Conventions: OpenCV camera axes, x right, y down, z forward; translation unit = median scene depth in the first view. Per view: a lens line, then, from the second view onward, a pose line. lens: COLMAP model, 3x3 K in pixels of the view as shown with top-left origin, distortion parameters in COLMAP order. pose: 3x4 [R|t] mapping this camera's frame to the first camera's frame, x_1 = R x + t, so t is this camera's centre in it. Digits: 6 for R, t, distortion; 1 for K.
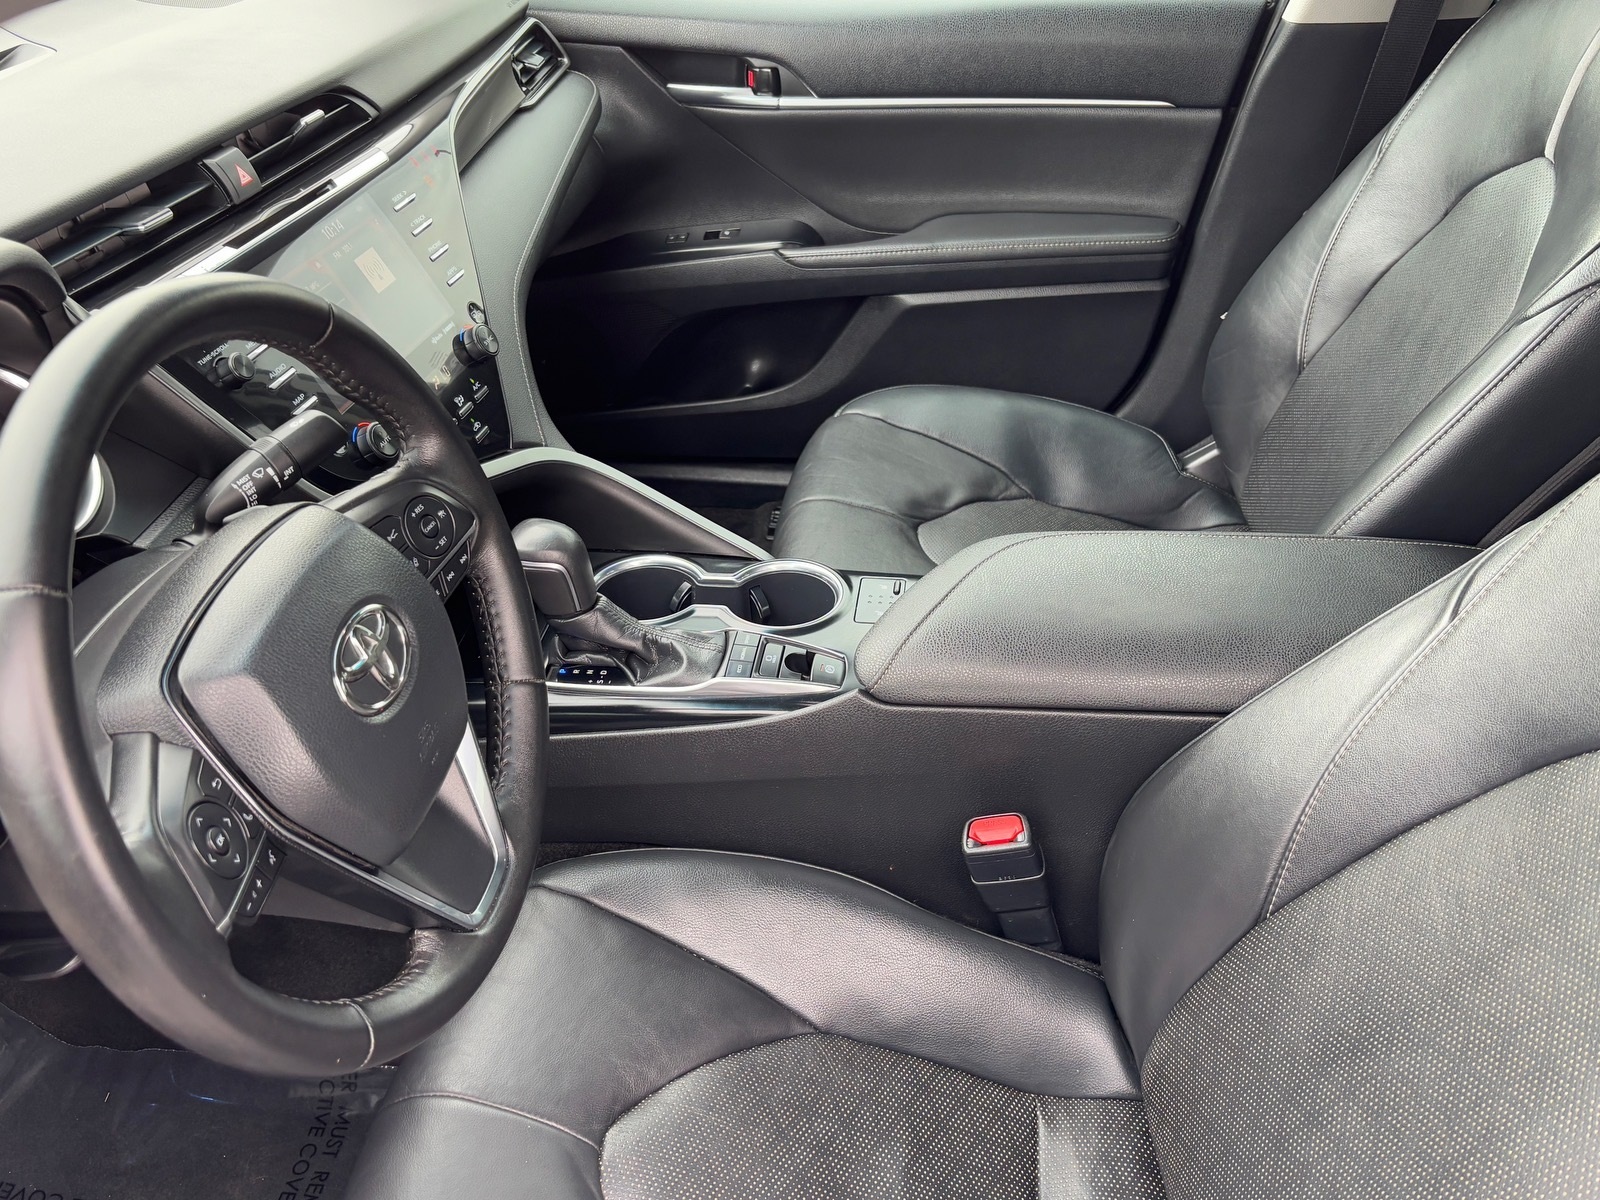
lens RADIAL K [[1398.7, 0, 800.0], [0, 1398.7, 600.0], [0, 0, 1]] dist [0.004786, -0.005949]
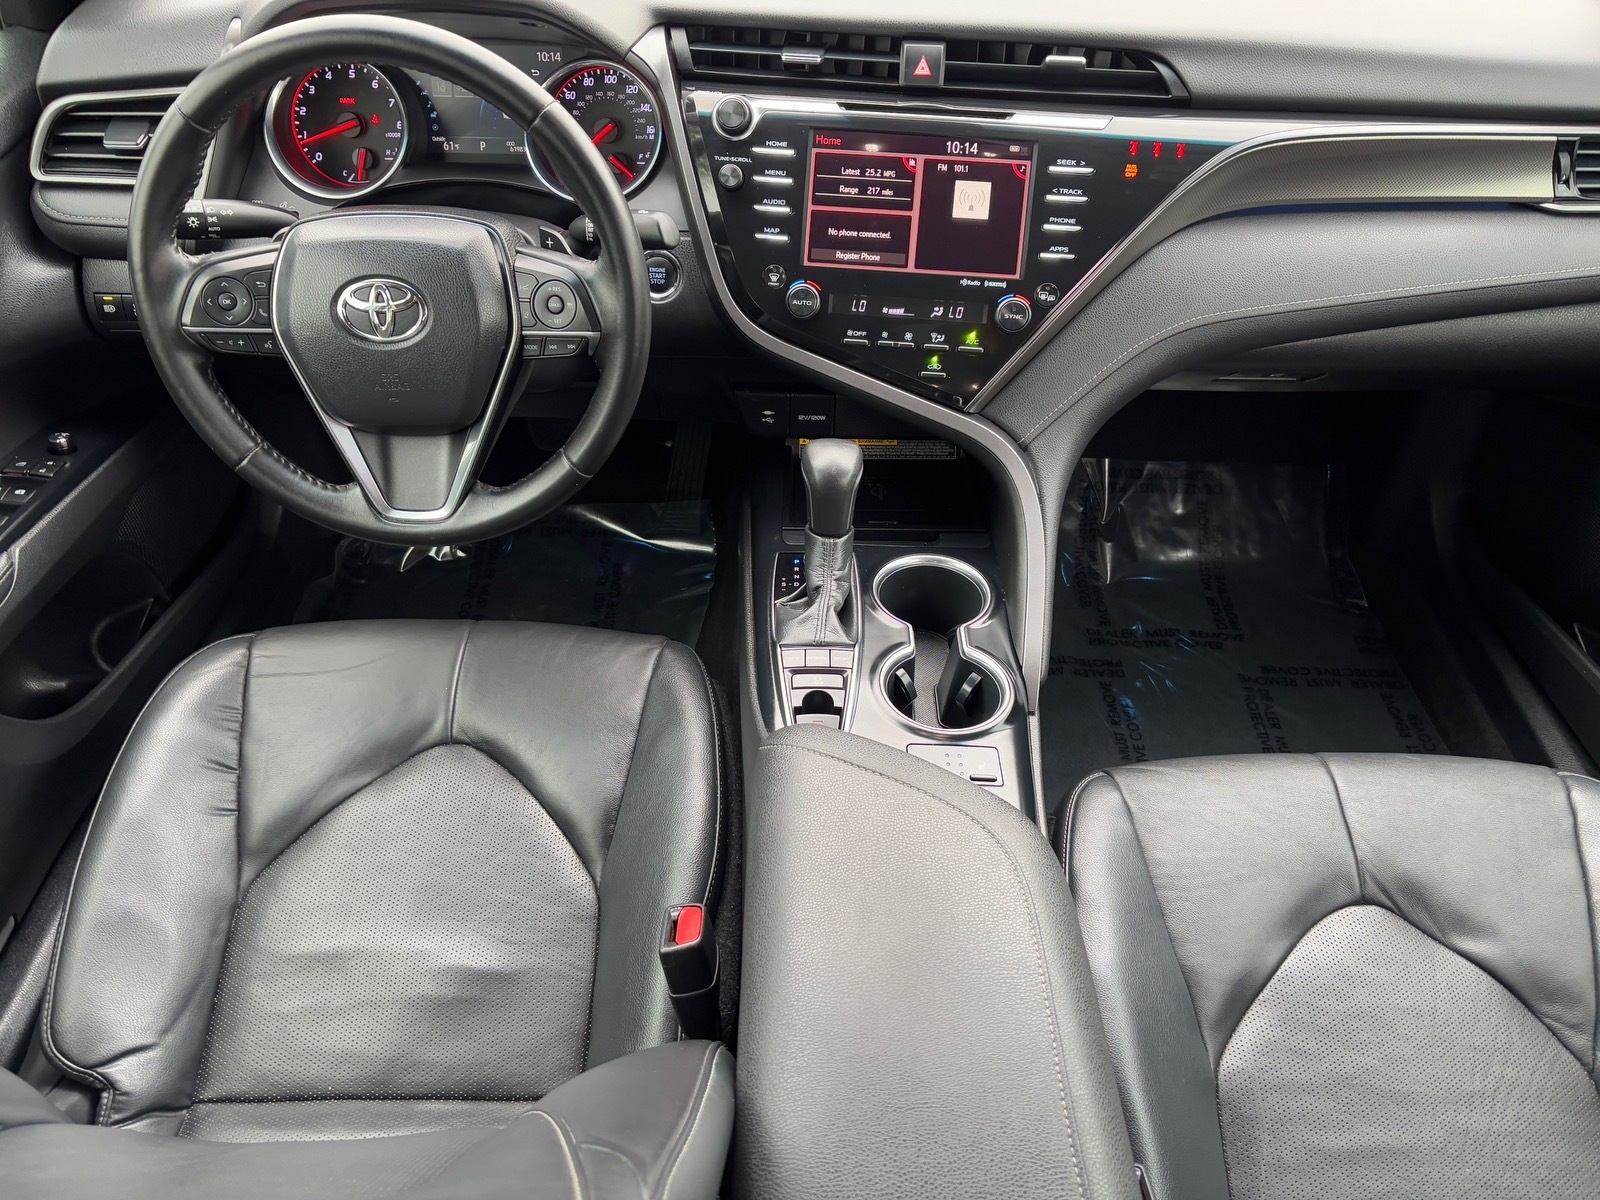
lens RADIAL K [[1217.2, 0, 796.0], [0, 1217.2, 609.3], [0, 0, 1]] dist [0.015449, -0.003402]
pose [[0.113927, 0.667050, -0.736250, 0.590851], [-0.572945, 0.649539, 0.499832, -0.421543], [0.811637, 0.364887, 0.456183, 0.563663]]
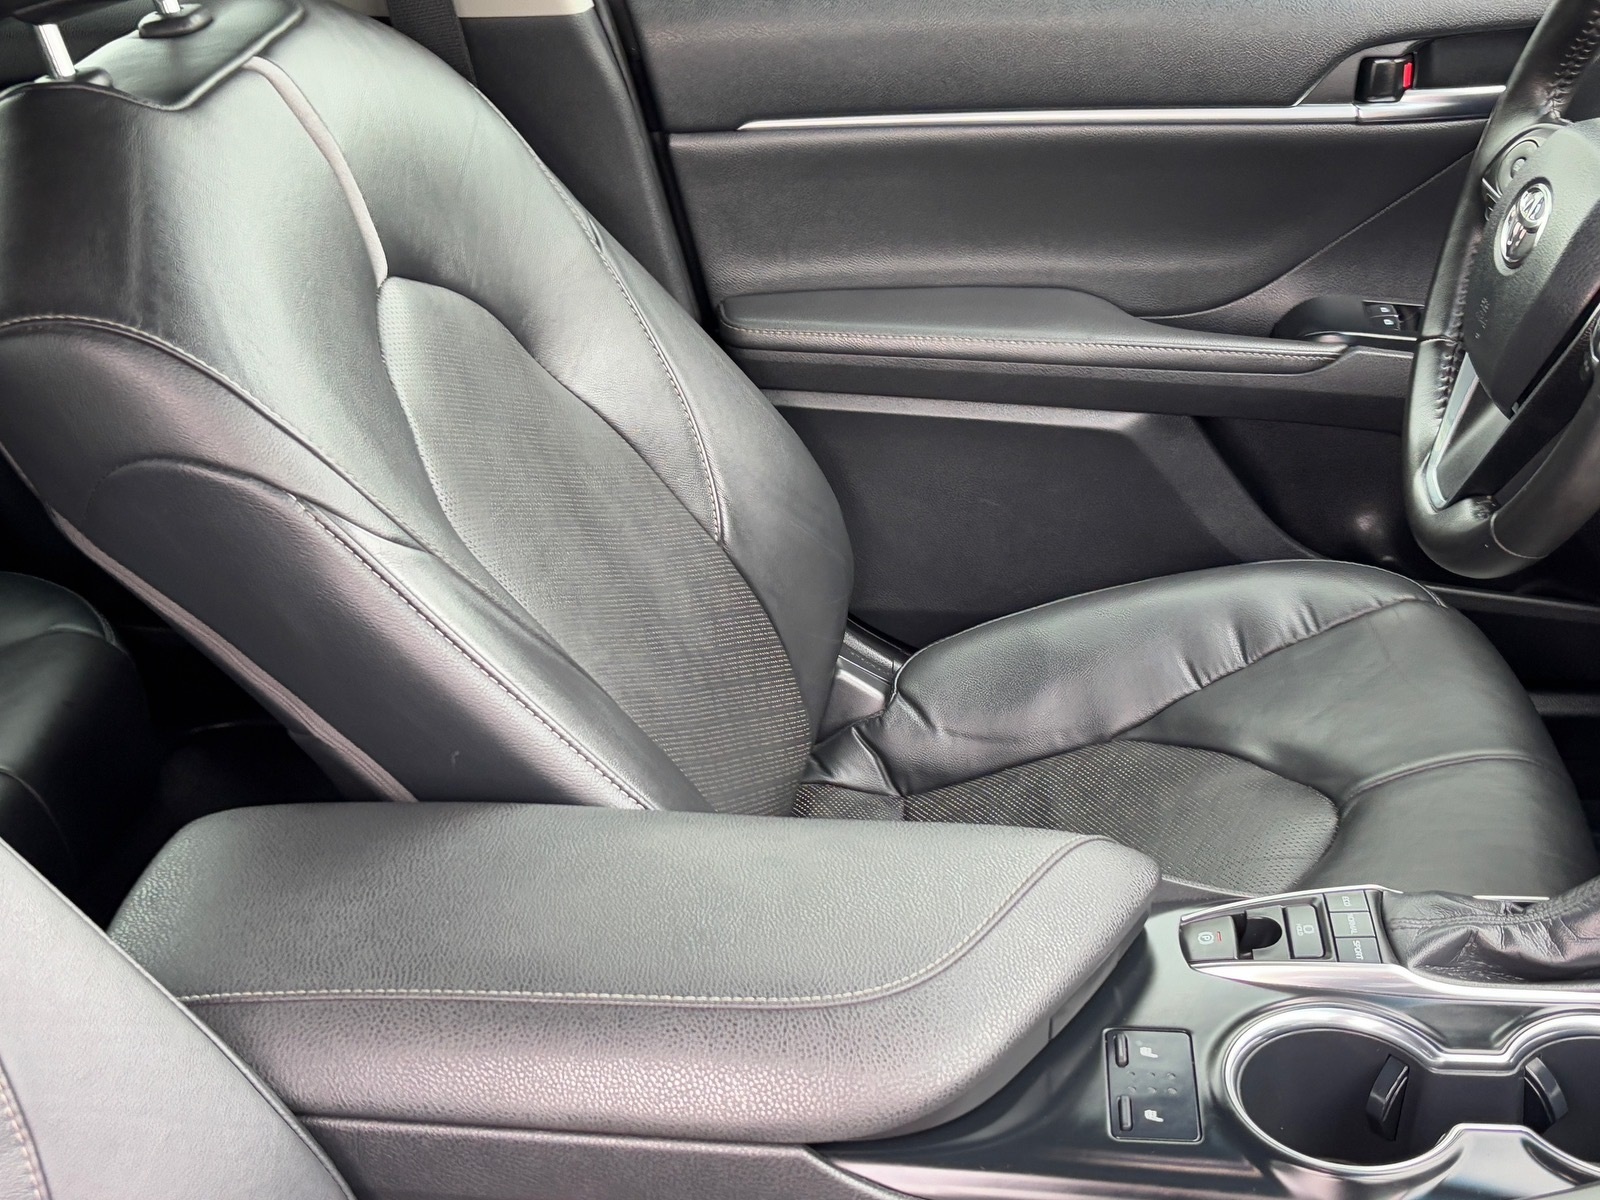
lens RADIAL K [[2034.5, 0, 795.7], [0, 2034.5, 622.2], [0, 0, 1]] dist [0.214884, -0.644412]
pose [[-0.996992, 0.077087, 0.008028, 0.187628], [0.041554, 0.444235, 0.894946, -0.847682], [0.065422, 0.892588, -0.446102, 1.269094]]
